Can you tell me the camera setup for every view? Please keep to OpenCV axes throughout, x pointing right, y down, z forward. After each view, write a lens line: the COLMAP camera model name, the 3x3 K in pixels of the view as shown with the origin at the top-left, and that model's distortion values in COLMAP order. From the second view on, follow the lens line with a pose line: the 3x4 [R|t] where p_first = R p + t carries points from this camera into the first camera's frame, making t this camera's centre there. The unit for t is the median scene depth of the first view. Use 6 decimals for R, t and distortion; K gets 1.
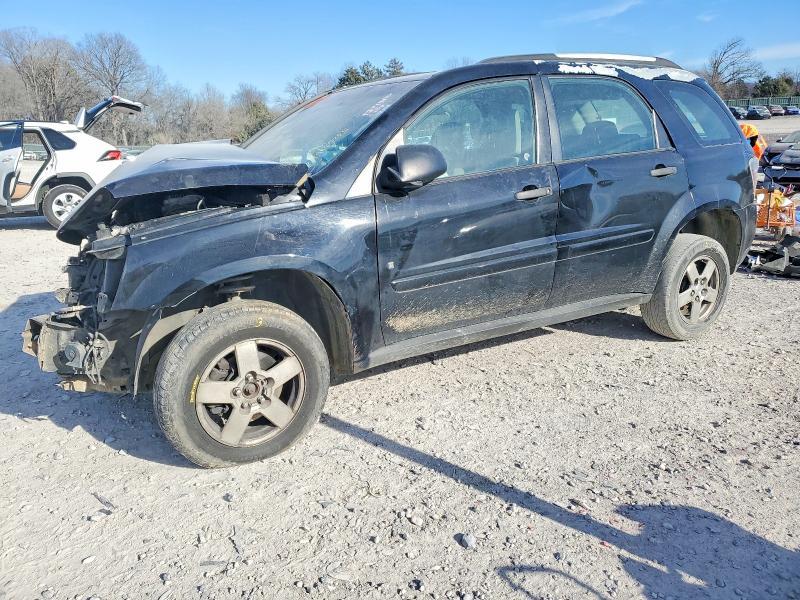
lens RADIAL K [[617.0, 0, 399.4], [0, 617.0, 300.6], [0, 0, 1]] dist [0.002138, 0.006433]
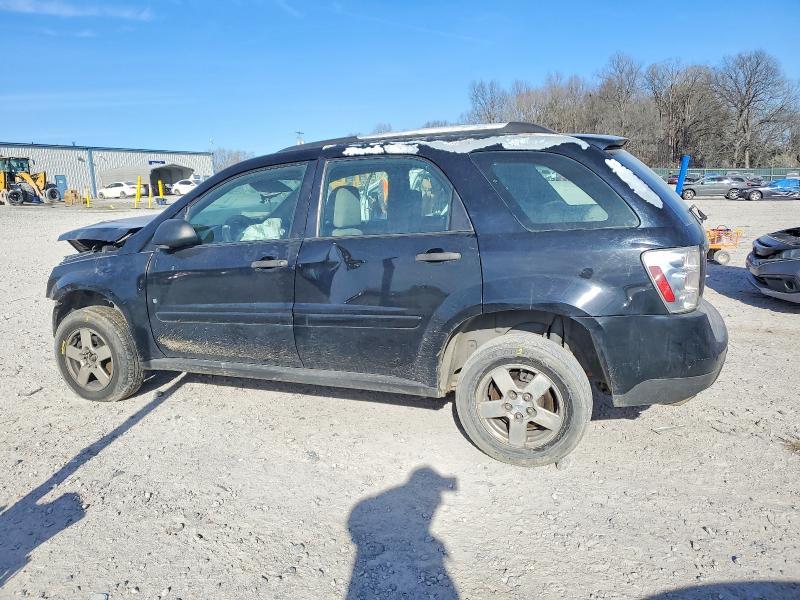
lens RADIAL K [[617.0, 0, 371.2], [0, 617.0, 294.0], [0, 0, 1]] dist [0.002138, 0.006433]
pose [[0.587361, 0.149241, -0.795446, 1.239703], [-0.184624, 0.981644, 0.047848, -0.203677], [0.787986, 0.118754, 0.604132, 0.441126]]
